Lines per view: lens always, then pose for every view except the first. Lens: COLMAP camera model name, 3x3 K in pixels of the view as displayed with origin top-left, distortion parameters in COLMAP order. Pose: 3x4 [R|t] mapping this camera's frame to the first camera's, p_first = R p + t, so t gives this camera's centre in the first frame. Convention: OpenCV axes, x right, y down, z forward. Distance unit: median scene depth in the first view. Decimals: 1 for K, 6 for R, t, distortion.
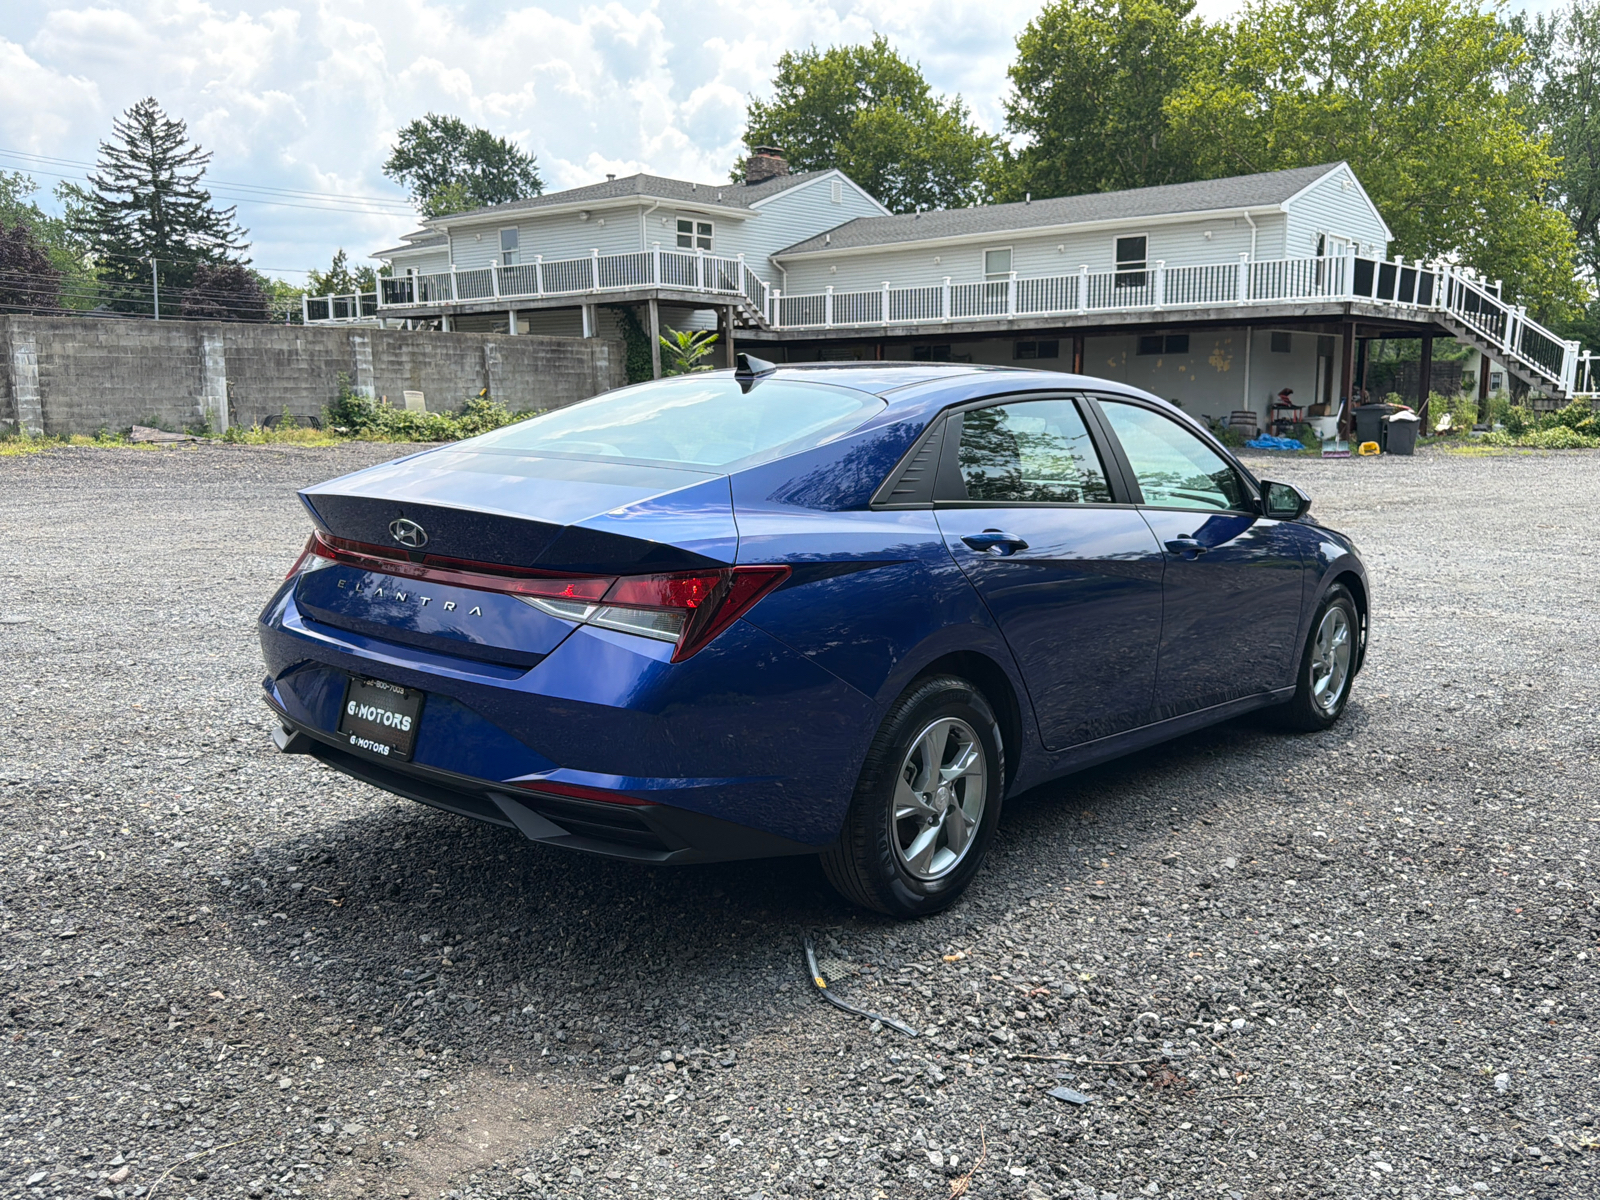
lens RADIAL K [[1348.7, 0, 790.8], [0, 1348.7, 624.4], [0, 0, 1]] dist [0.004060, -0.028888]
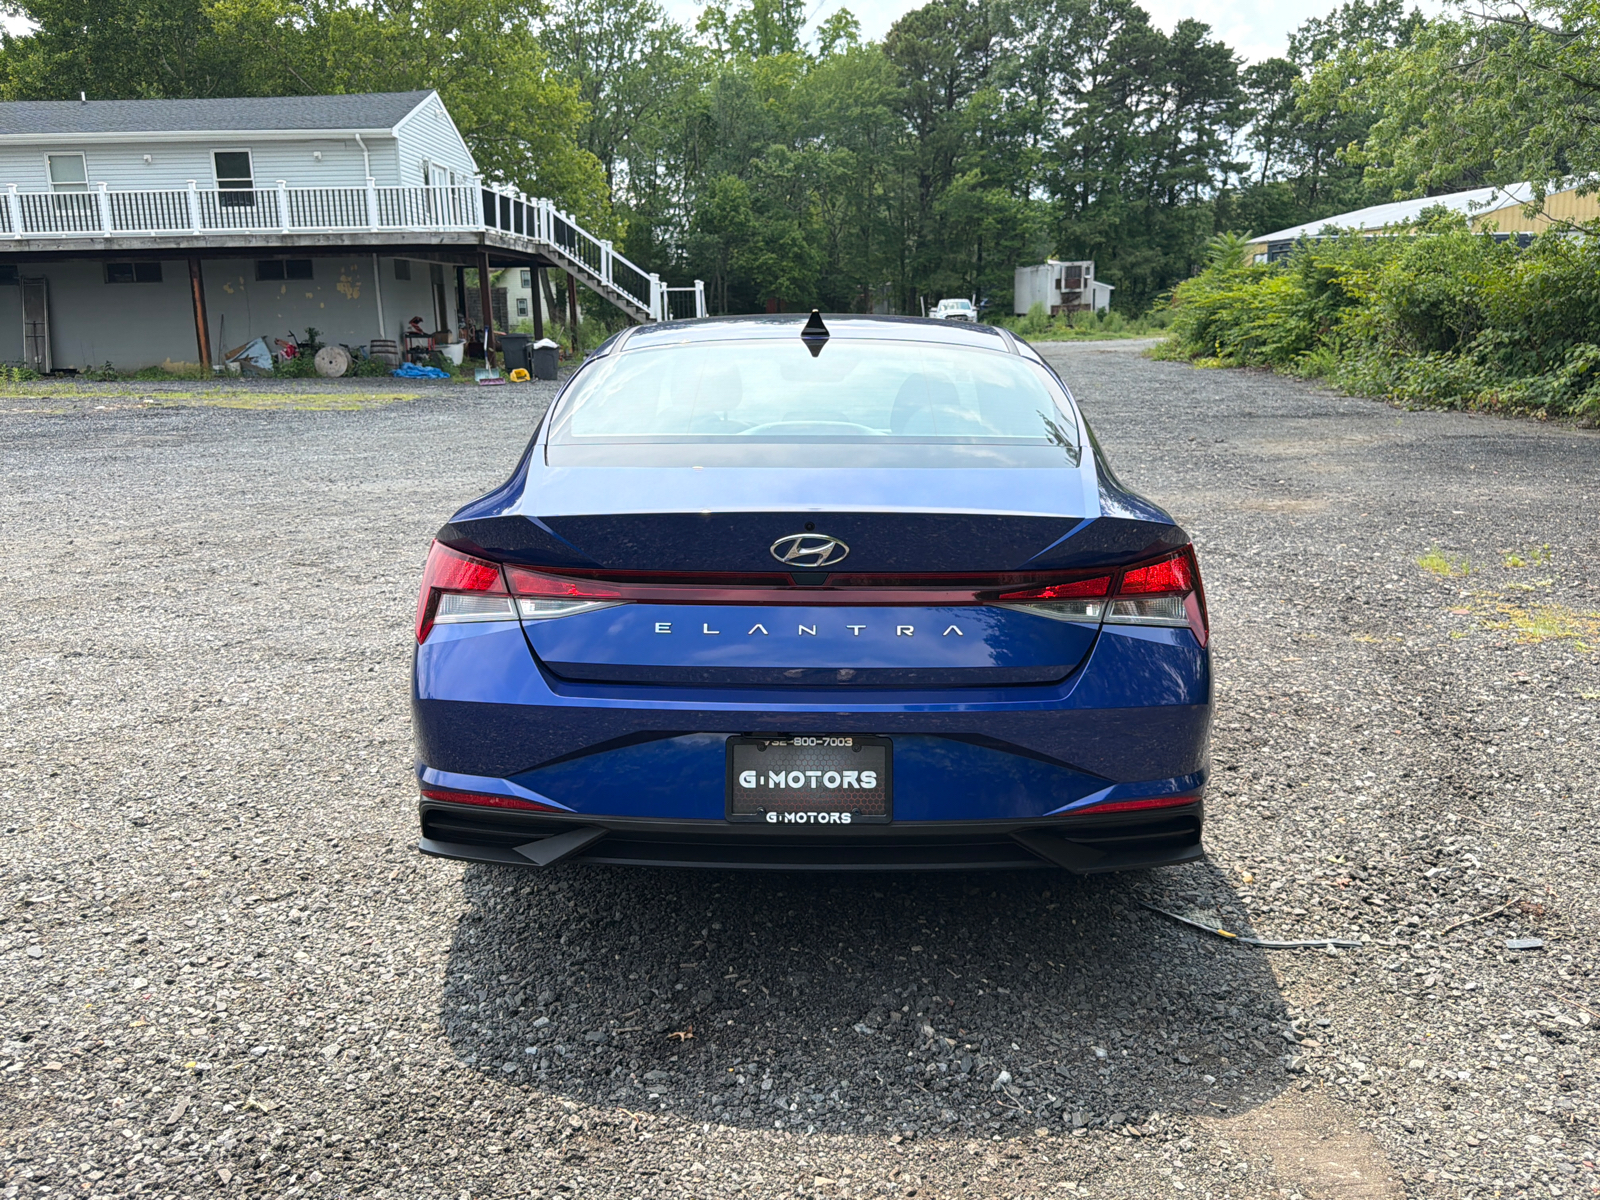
lens RADIAL K [[1380.9, 0, 798.0], [0, 1380.9, 598.7], [0, 0, 1]] dist [0.000017, -0.052448]
pose [[0.752534, -0.132614, 0.645063, -0.108264], [0.111030, 0.991042, 0.074213, -0.013399], [-0.649126, 0.015774, 0.760517, 0.047887]]
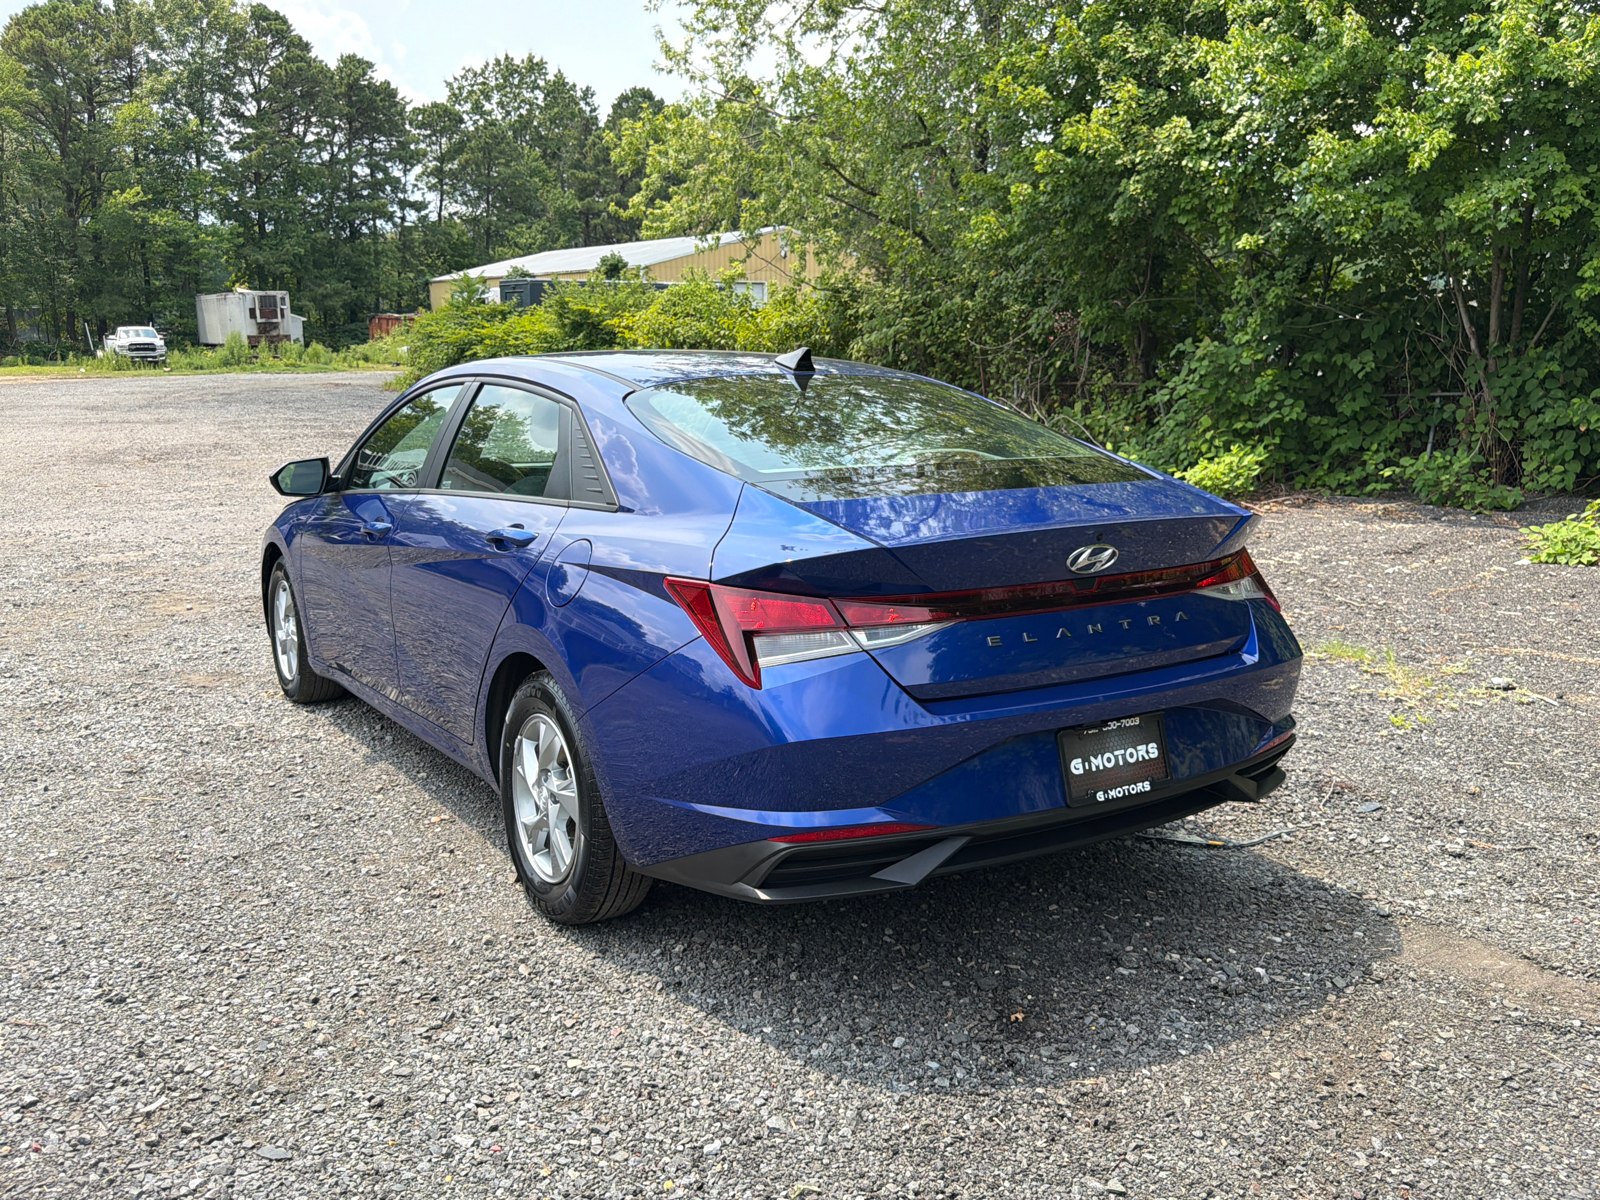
lens RADIAL K [[1348.7, 0, 790.8], [0, 1348.7, 624.4], [0, 0, 1]] dist [0.004060, -0.028888]
pose [[0.241281, -0.186397, 0.952386, -0.159424], [0.147866, 0.976983, 0.153750, -0.025799], [-0.959124, 0.103728, 0.263289, 0.124882]]
